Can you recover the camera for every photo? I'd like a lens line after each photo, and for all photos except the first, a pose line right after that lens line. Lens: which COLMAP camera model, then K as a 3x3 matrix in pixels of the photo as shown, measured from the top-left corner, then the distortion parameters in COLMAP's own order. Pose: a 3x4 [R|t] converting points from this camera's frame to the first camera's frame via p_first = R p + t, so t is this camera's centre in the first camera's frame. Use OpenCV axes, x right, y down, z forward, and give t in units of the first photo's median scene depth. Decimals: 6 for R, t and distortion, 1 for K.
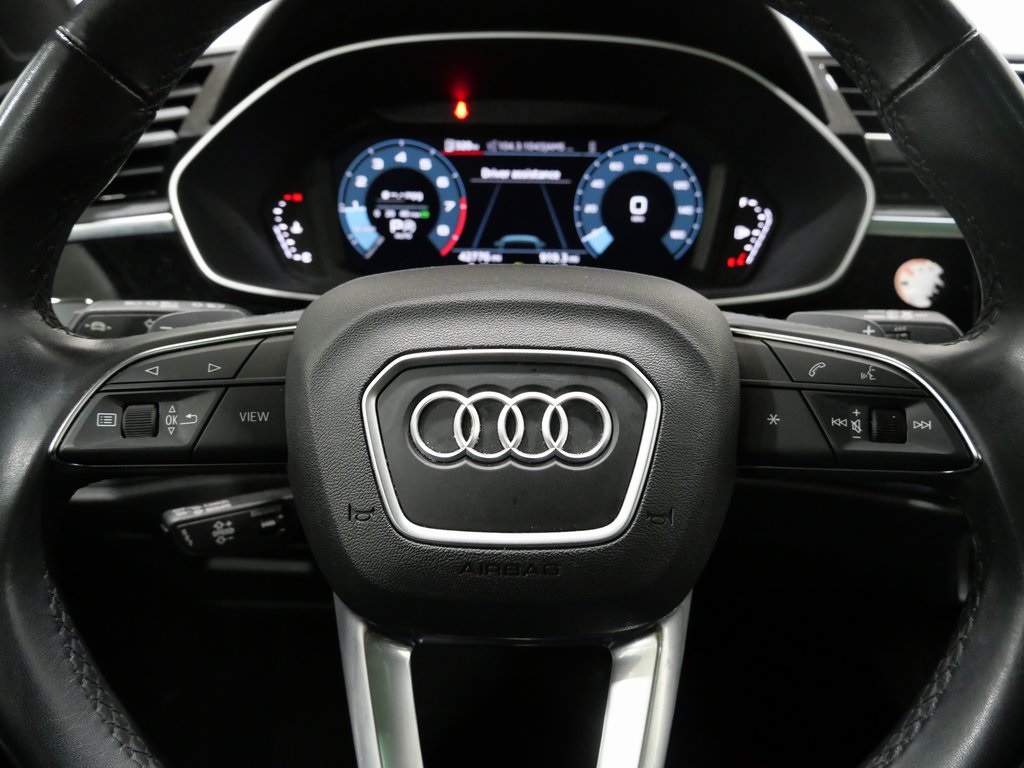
lens RADIAL K [[753.0, 0, 506.5], [0, 753.0, 387.3], [0, 0, 1]] dist [-0.004073, -0.002265]
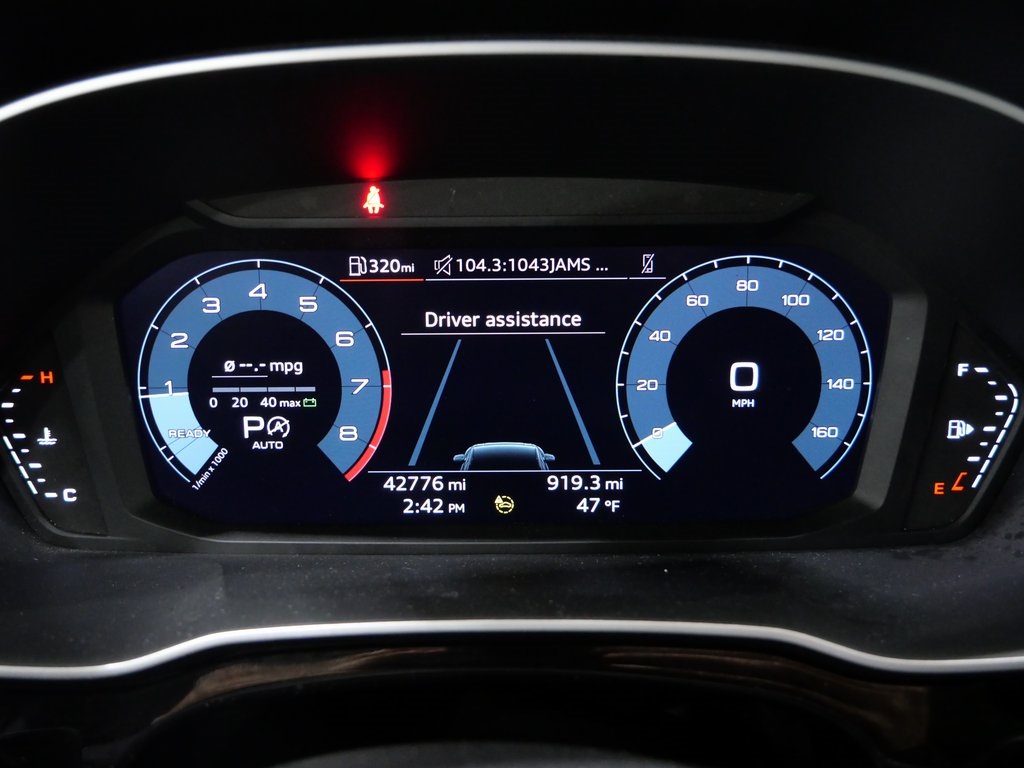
lens RADIAL K [[896.3, 0, 511.2], [0, 896.3, 384.4], [0, 0, 1]] dist [0.002129, 0.009235]
pose [[0.999735, -0.022855, 0.002744, 0.021758], [0.022990, 0.997360, -0.068875, -0.200024], [-0.001162, 0.068920, 0.997622, 0.417936]]
